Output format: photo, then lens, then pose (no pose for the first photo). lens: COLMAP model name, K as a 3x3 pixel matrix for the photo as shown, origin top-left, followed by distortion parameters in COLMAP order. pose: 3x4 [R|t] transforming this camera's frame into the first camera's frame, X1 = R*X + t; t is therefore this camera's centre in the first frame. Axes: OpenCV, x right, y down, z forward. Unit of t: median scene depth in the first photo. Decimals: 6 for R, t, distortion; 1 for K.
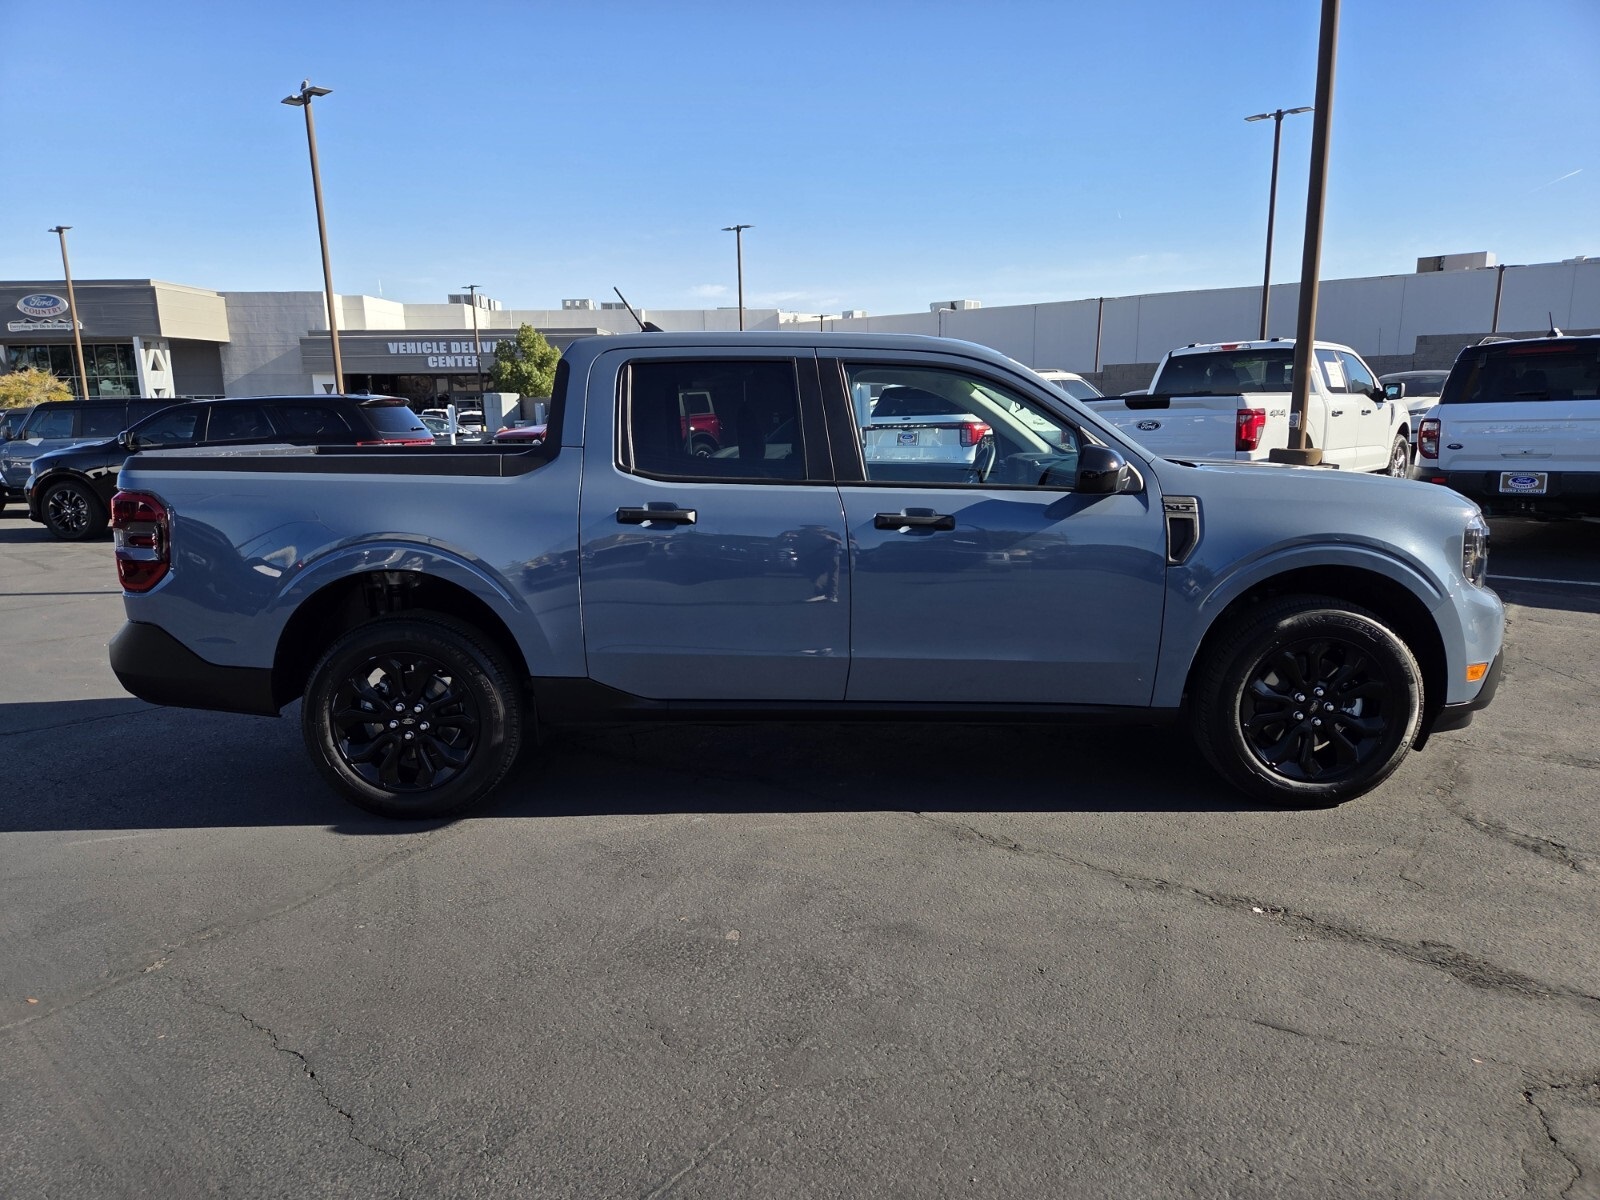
lens RADIAL K [[1116.7, 0, 789.4], [0, 1116.7, 600.1], [0, 0, 1]] dist [0.034973, -0.000965]
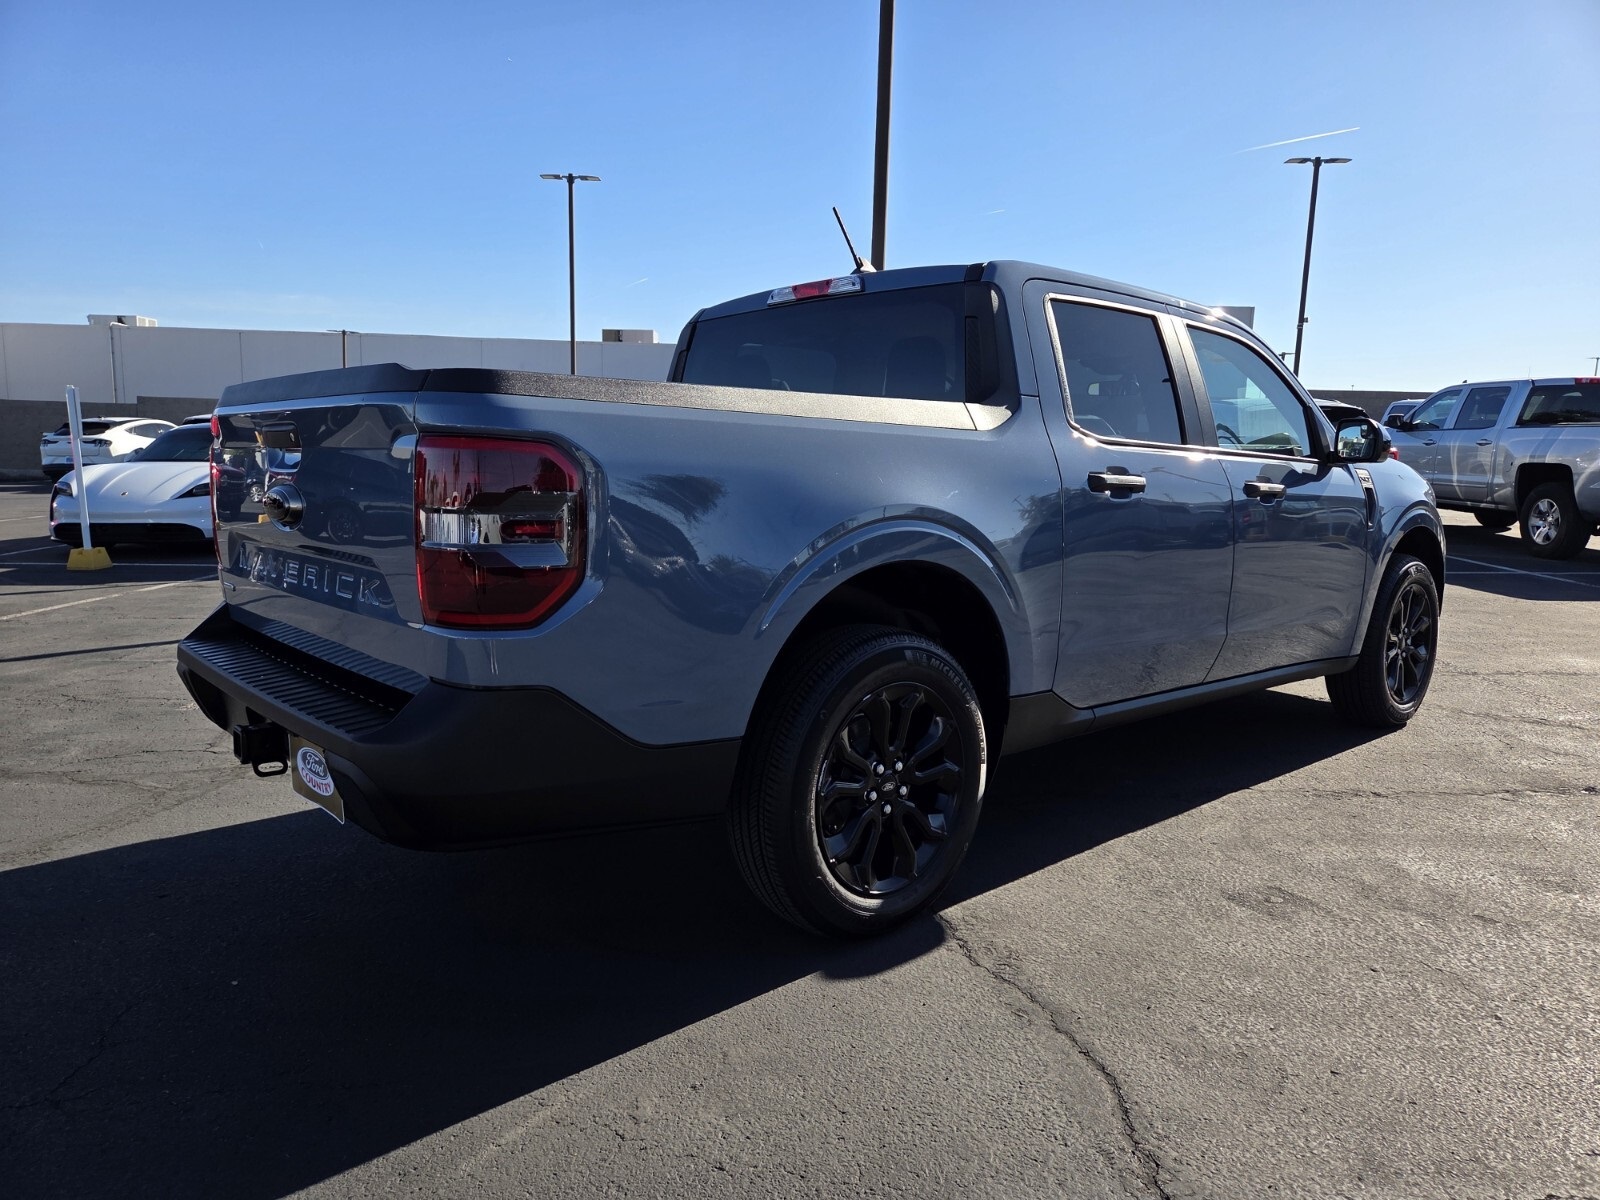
lens RADIAL K [[1116.7, 0, 789.4], [0, 1116.7, 600.1], [0, 0, 1]] dist [0.034973, -0.000965]
pose [[0.713630, -0.060376, 0.697916, -0.841461], [0.094143, 0.995507, -0.010142, -0.001897], [-0.694168, 0.072941, 0.716108, 0.552489]]
